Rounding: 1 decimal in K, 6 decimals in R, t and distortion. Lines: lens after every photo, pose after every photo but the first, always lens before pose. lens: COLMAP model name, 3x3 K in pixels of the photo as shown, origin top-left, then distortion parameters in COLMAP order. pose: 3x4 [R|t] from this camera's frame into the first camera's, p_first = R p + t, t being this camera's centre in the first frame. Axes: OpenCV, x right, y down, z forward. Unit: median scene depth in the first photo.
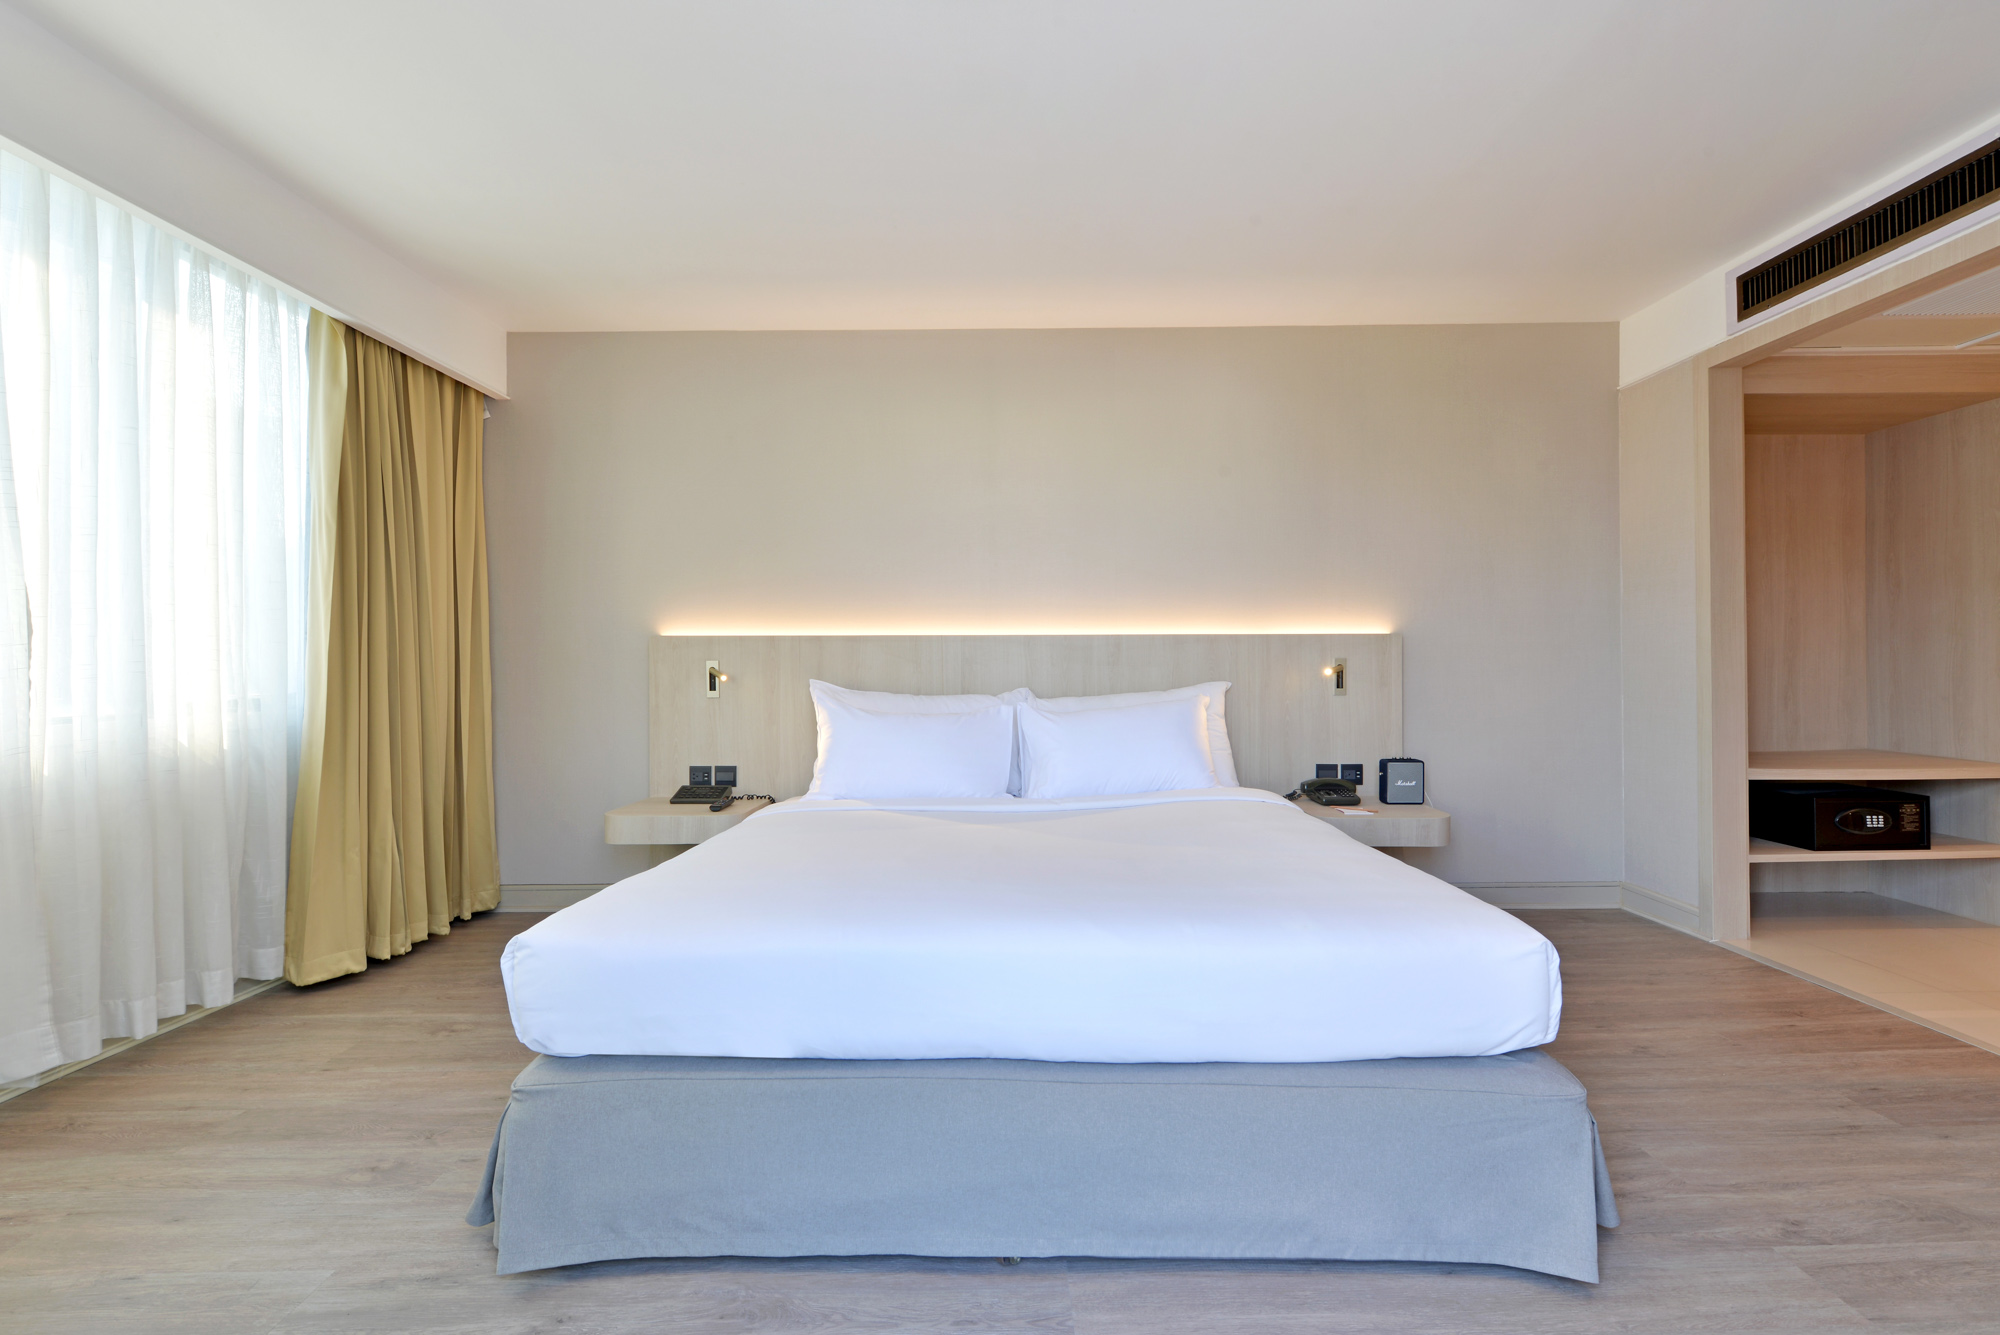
lens RADIAL K [[864.2, 0, 1000.0], [0, 864.2, 668.0], [0, 0, 1]] dist [0.009131, -0.001004]
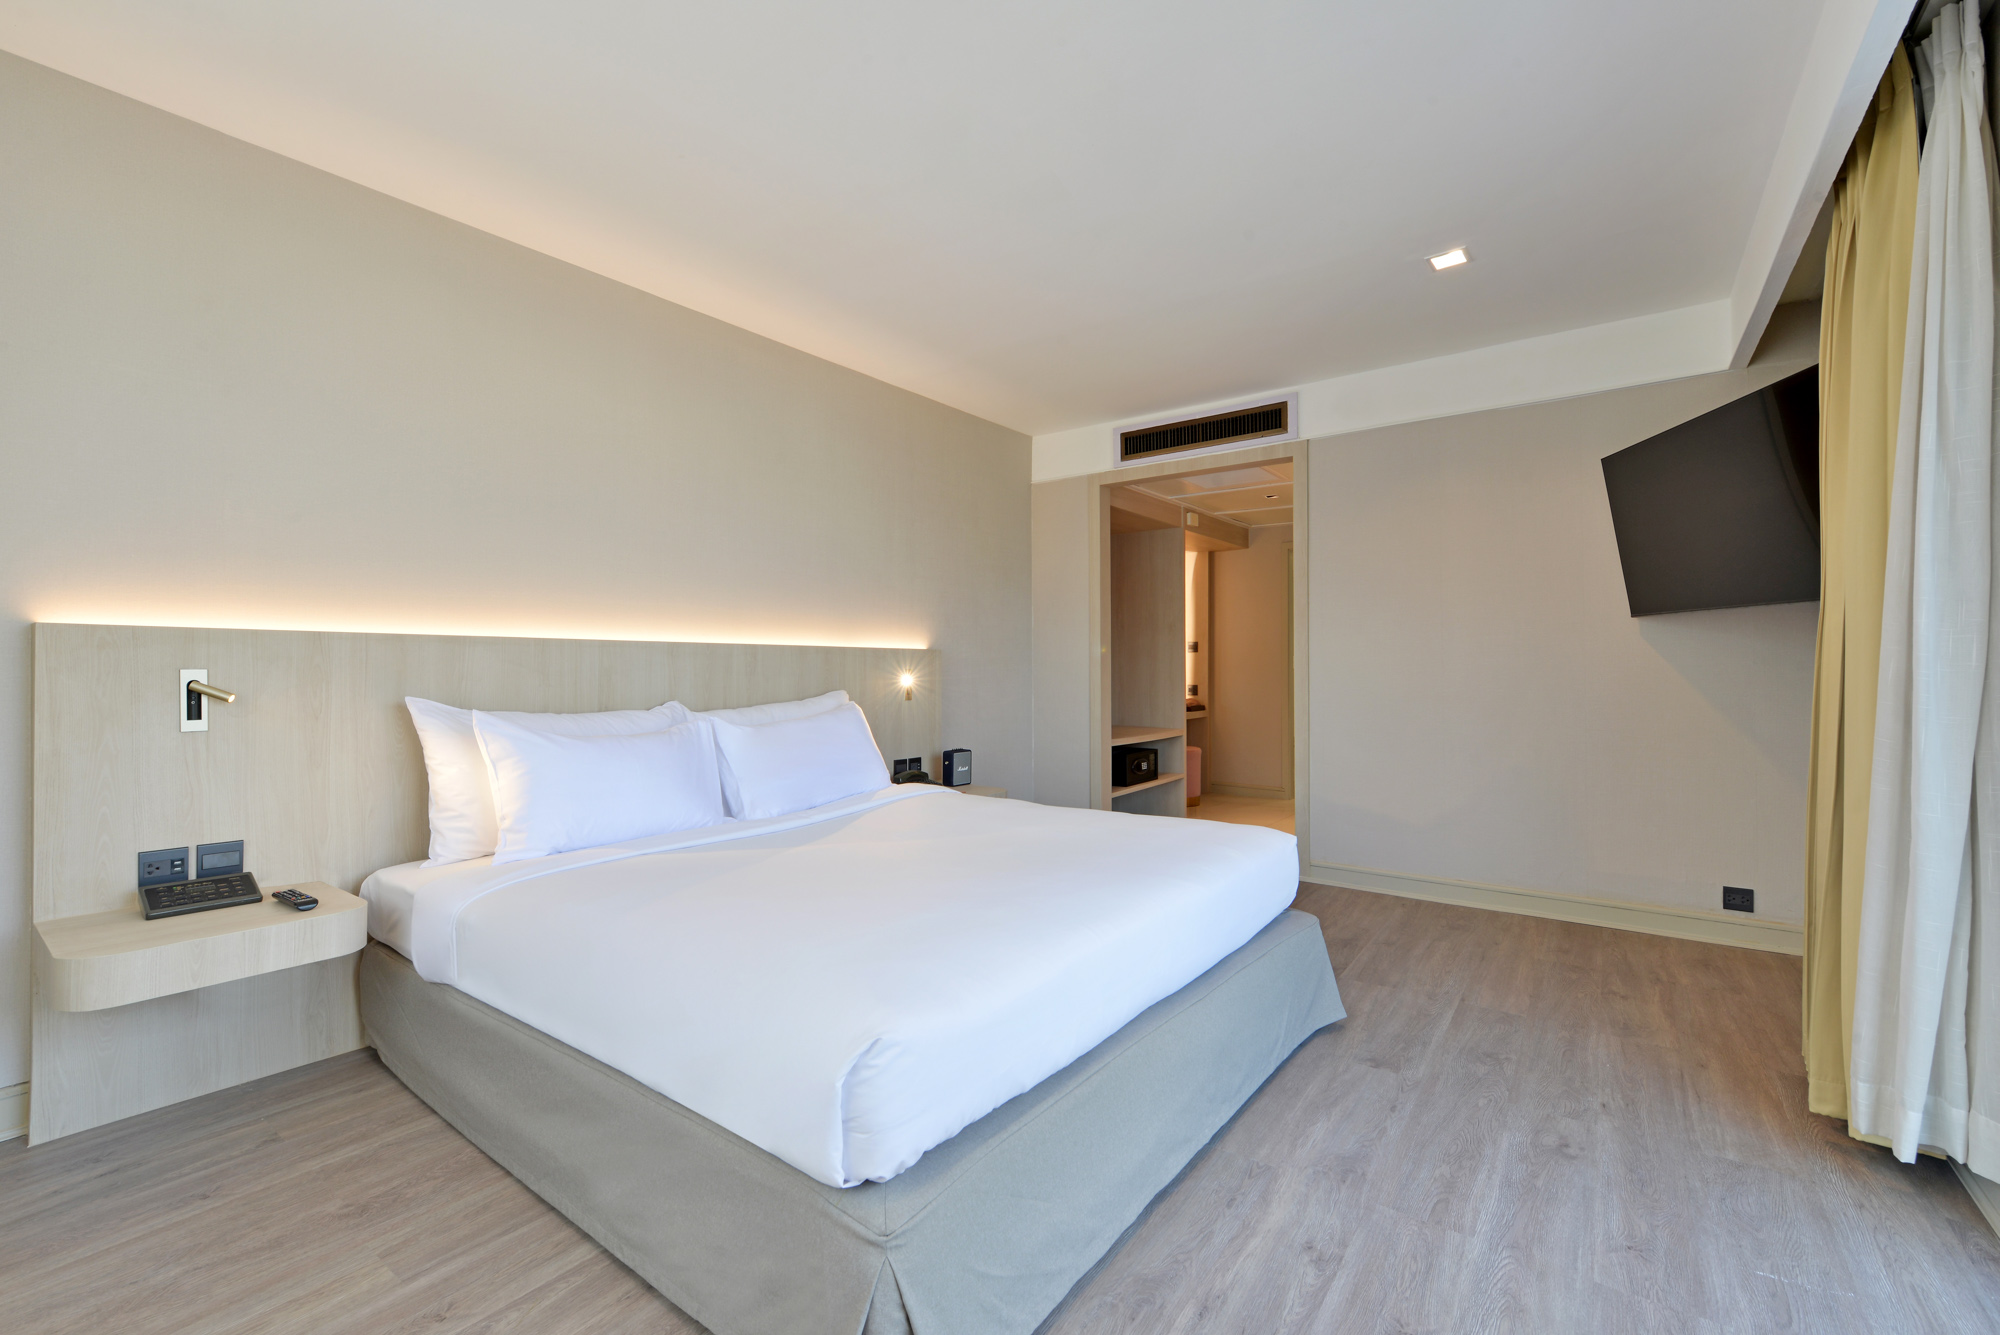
lens RADIAL K [[864.2, 0, 991.6], [0, 864.2, 667.1], [0, 0, 1]] dist [0.009131, -0.001004]
pose [[0.597812, 0.005386, 0.801618, -0.486207], [0.001061, 0.999971, -0.007509, -0.005090], [-0.801635, 0.005340, 0.597789, 0.201757]]
